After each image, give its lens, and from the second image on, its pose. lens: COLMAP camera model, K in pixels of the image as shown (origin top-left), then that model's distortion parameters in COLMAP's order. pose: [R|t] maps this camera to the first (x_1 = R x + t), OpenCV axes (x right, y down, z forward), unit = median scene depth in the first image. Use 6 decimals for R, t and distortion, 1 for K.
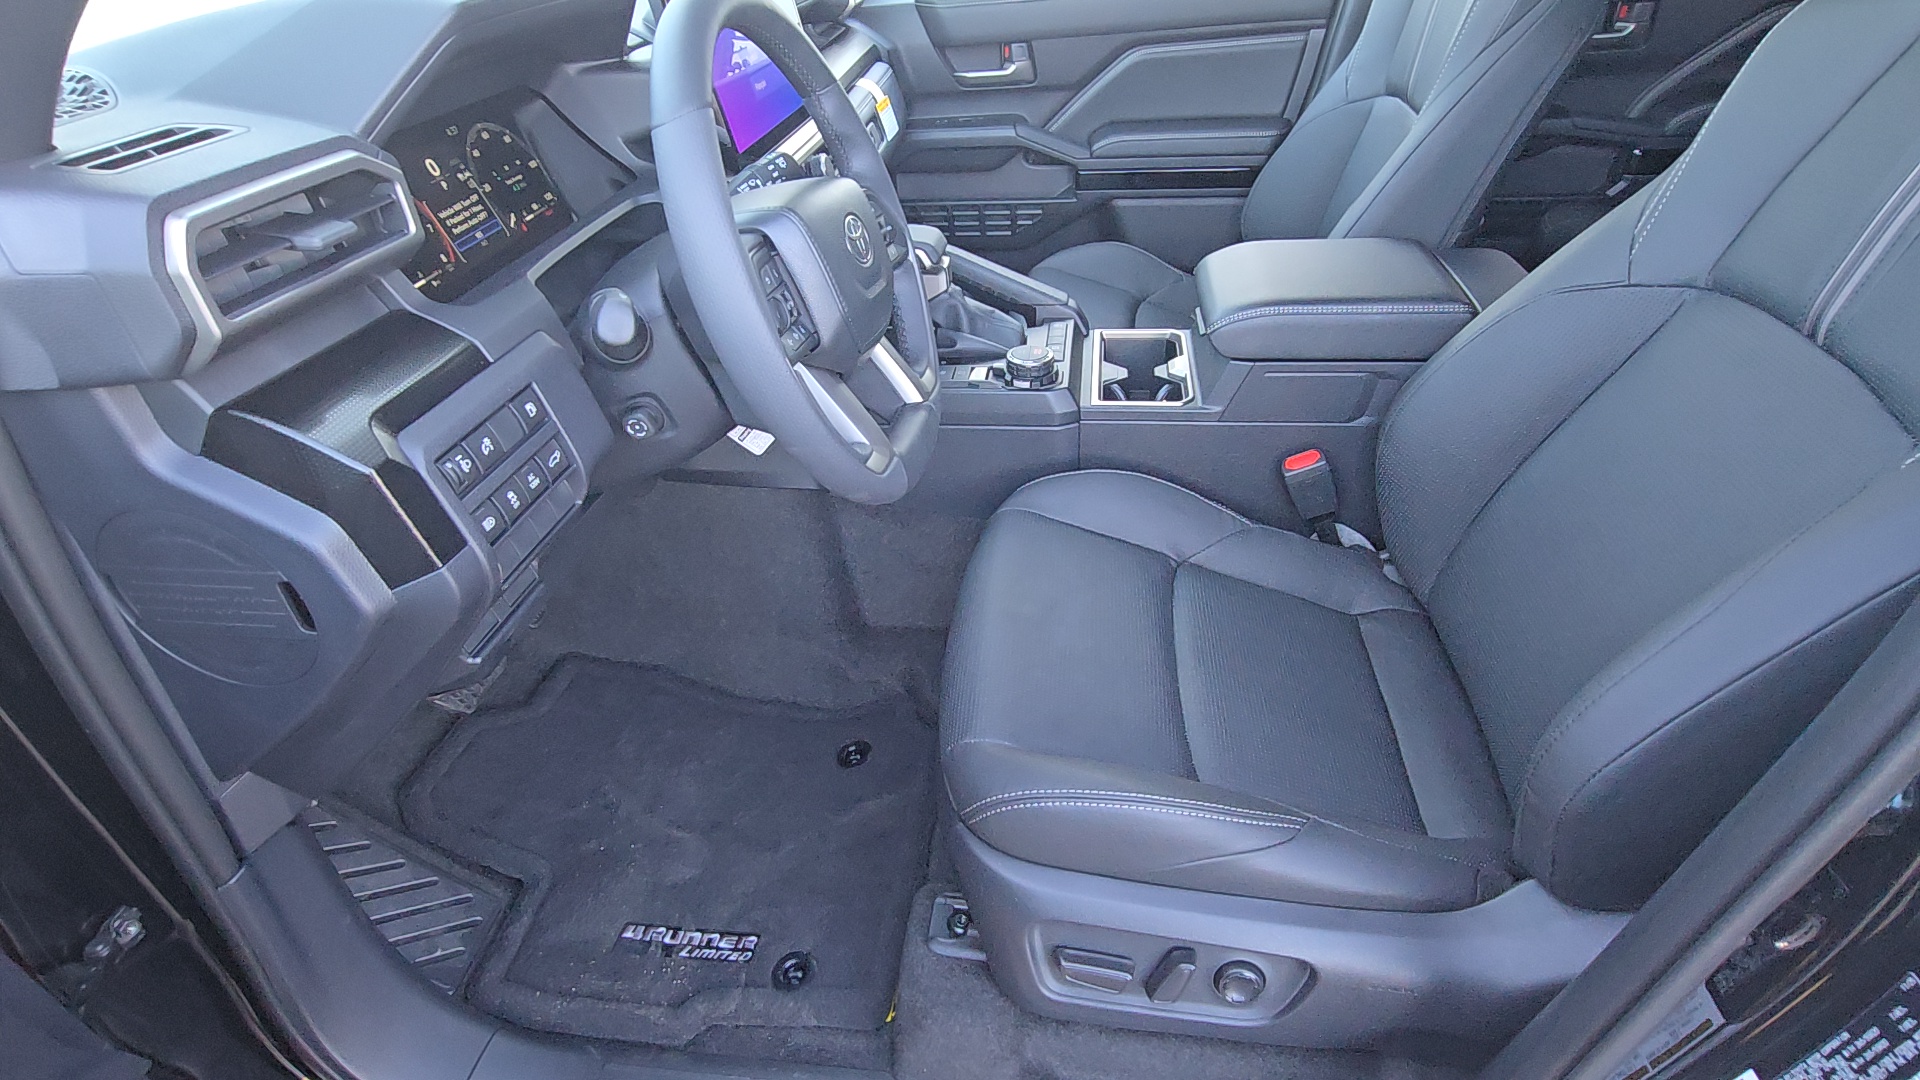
lens RADIAL K [[980.7, 0, 976.0], [0, 980.7, 544.4], [0, 0, 1]] dist [0.000924, 0.000559]
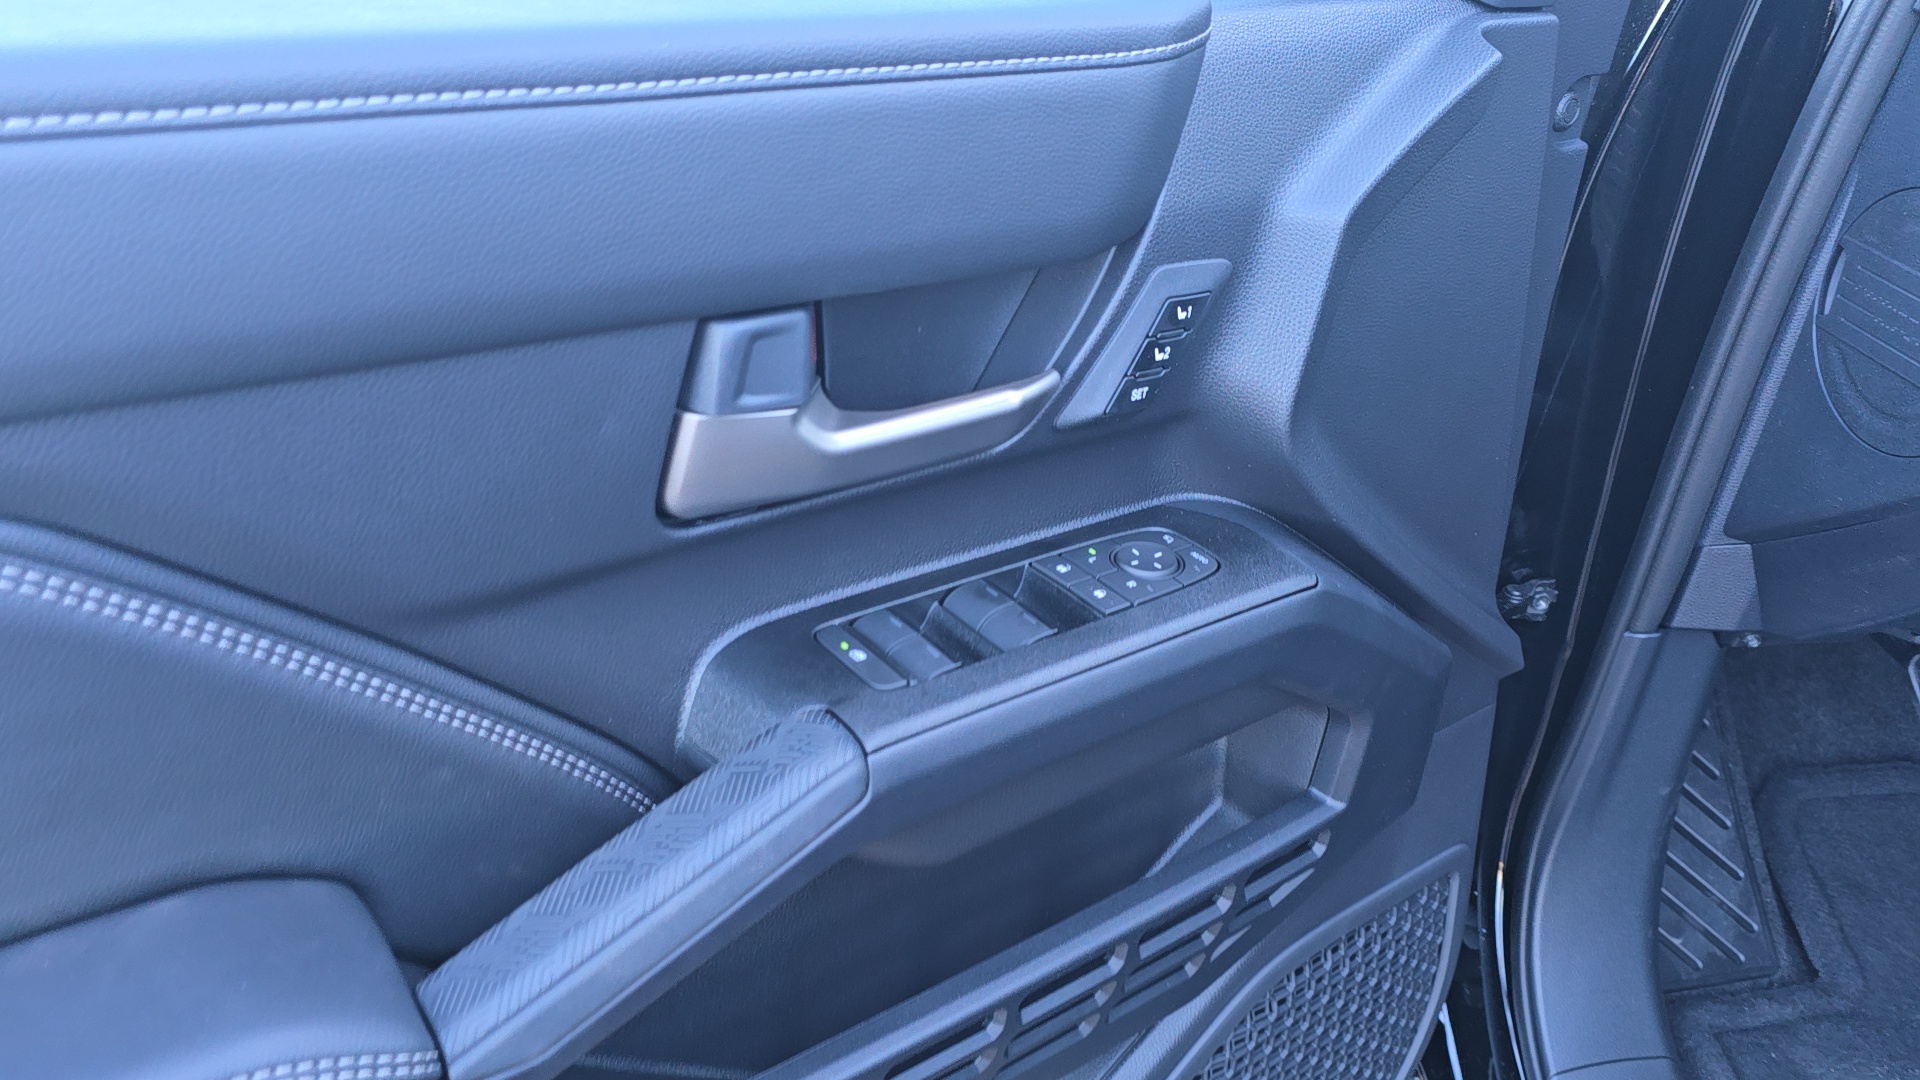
lens RADIAL K [[1611.0, 0, 961.0], [0, 1611.0, 529.7], [0, 0, 1]] dist [-0.005884, 0.003278]
pose [[0.299197, 0.511978, -0.805208, 0.115725], [-0.583724, 0.765749, 0.269990, 0.206833], [0.754816, 0.389239, 0.527964, -0.177842]]
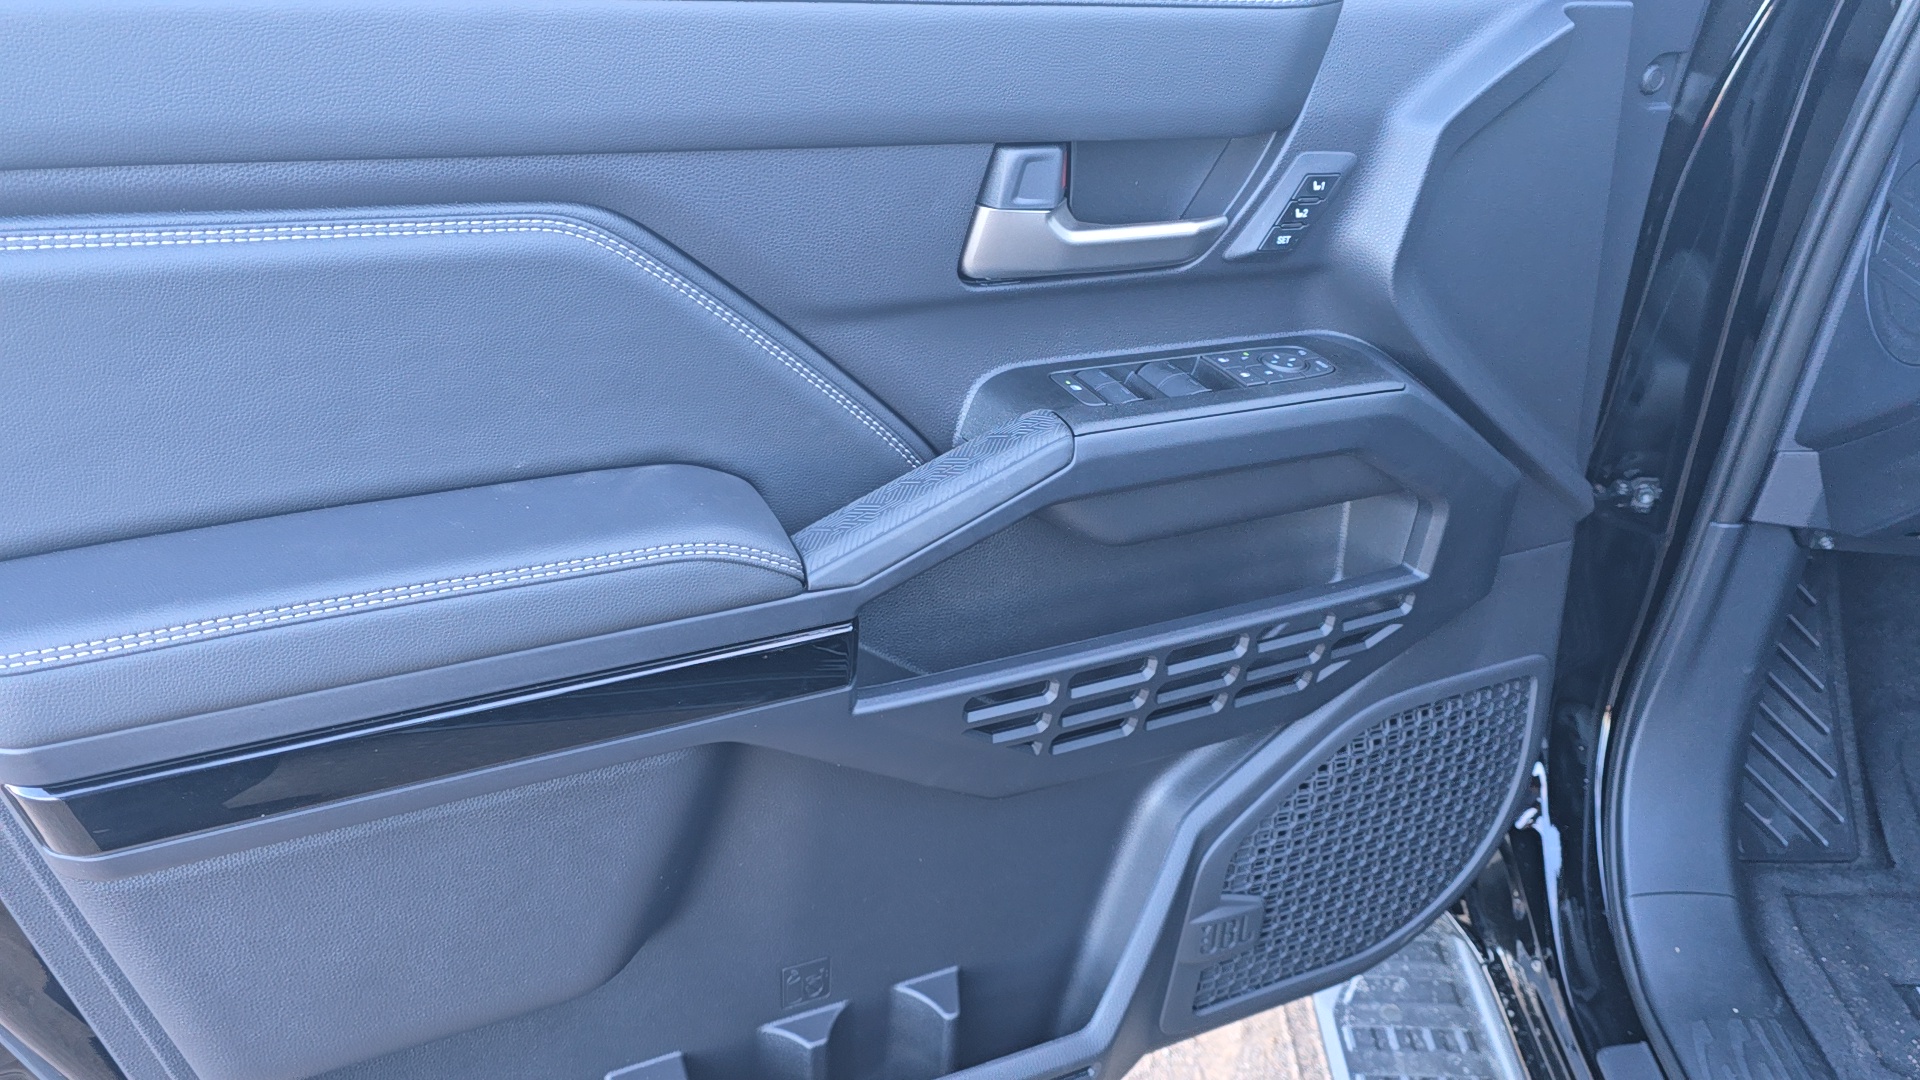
lens RADIAL K [[1603.6, 0, 961.5], [0, 1603.6, 538.4], [0, 0, 1]] dist [-0.006273, 0.003435]
pose [[0.117546, 0.519439, -0.846384, 0.499728], [-0.599817, 0.716398, 0.356361, 0.200299], [0.791456, 0.465787, 0.395778, -0.254888]]
